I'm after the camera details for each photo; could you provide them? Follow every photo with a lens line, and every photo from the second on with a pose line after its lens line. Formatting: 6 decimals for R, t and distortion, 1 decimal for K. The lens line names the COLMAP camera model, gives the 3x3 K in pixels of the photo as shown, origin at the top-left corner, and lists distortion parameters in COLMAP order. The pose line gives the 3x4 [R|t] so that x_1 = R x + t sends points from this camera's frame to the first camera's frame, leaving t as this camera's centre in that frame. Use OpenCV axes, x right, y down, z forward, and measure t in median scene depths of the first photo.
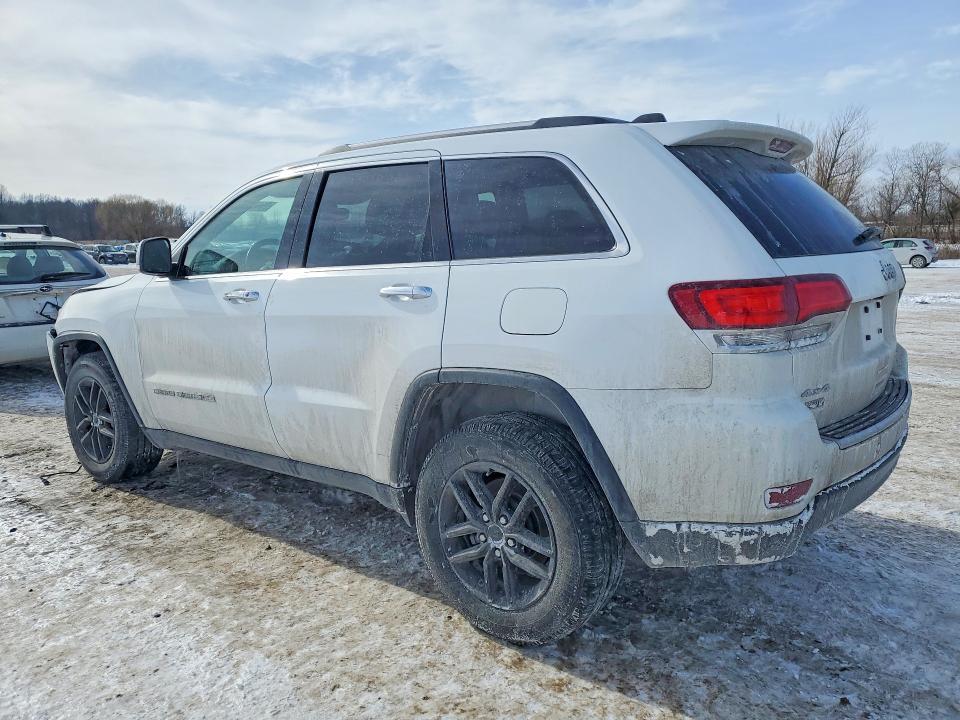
lens RADIAL K [[751.5, 0, 487.3], [0, 751.5, 359.4], [0, 0, 1]] dist [0.011560, 0.009313]
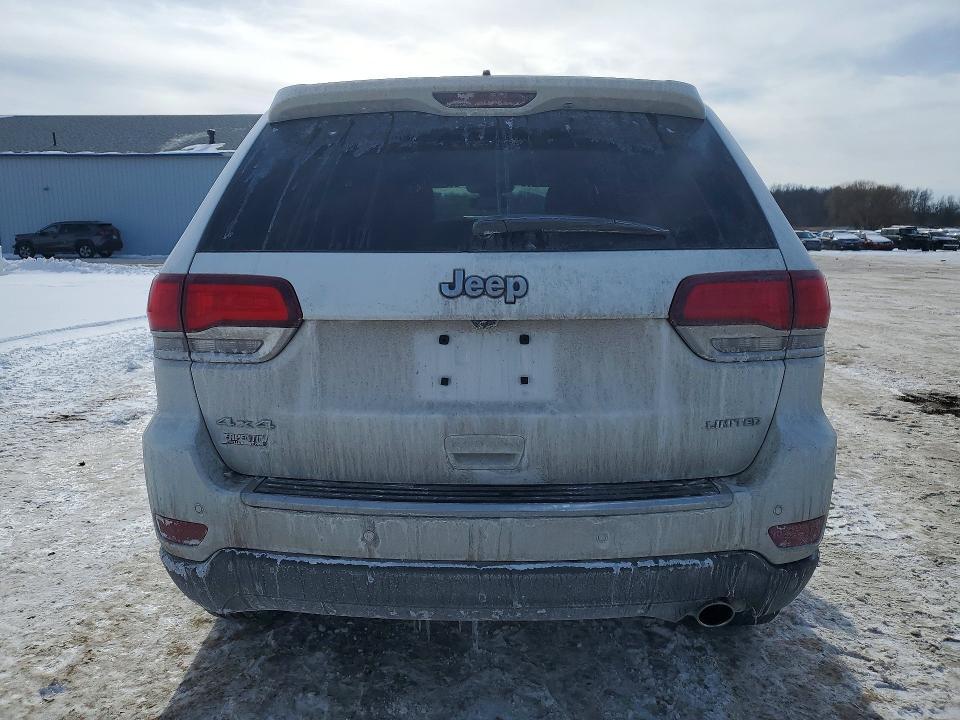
lens RADIAL K [[751.5, 0, 481.1], [0, 751.5, 357.6], [0, 0, 1]] dist [0.011560, 0.009313]
pose [[0.599530, 0.151279, -0.785925, 1.114863], [-0.139415, 0.986701, 0.083575, -0.117914], [0.788116, 0.059464, 0.612647, 0.663262]]
